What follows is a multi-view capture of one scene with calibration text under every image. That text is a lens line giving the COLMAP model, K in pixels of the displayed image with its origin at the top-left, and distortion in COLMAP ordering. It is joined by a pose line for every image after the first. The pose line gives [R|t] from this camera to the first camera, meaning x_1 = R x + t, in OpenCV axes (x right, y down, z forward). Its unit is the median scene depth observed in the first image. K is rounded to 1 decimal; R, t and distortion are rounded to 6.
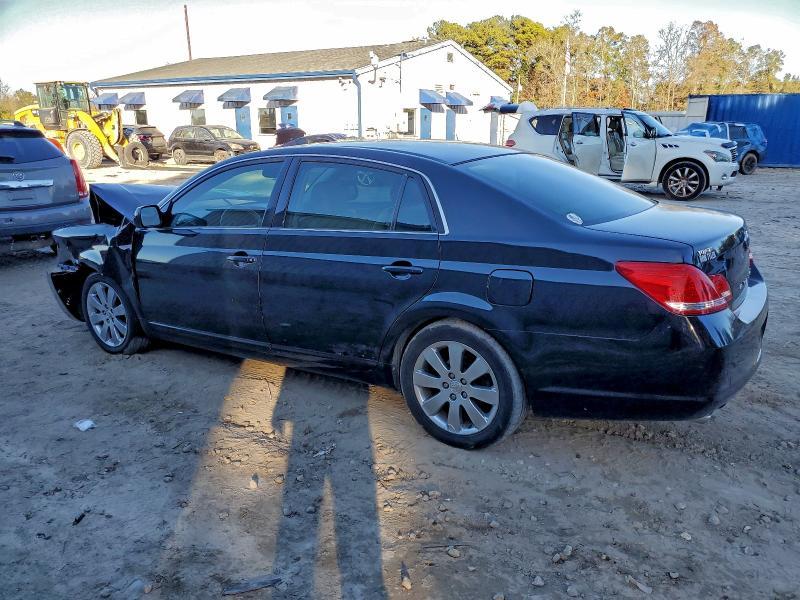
lens RADIAL K [[623.6, 0, 403.9], [0, 623.6, 300.7], [0, 0, 1]] dist [0.005021, -0.004864]
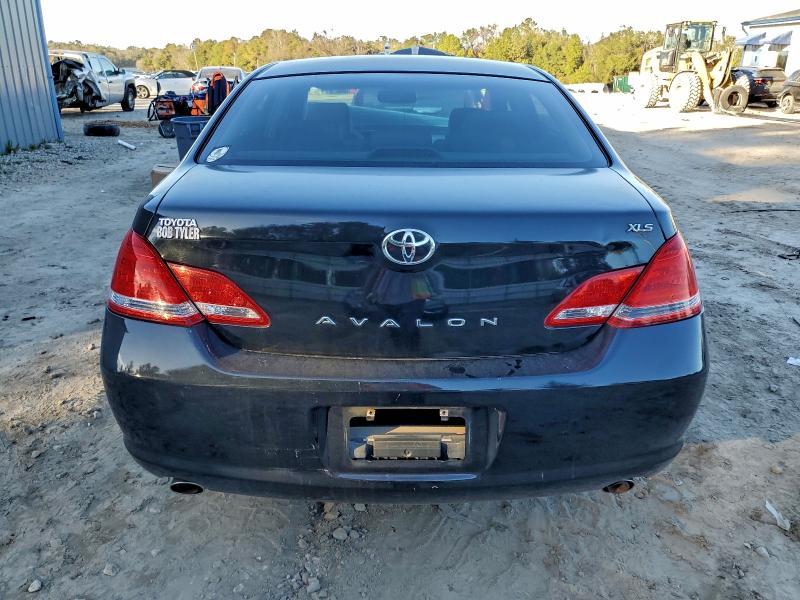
lens RADIAL K [[623.6, 0, 403.9], [0, 623.6, 300.7], [0, 0, 1]] dist [0.005021, -0.004864]
pose [[0.571653, 0.292606, -0.766547, 0.086866], [-0.230846, 0.953867, 0.191956, -0.013421], [0.787351, 0.067222, 0.612829, 0.065593]]
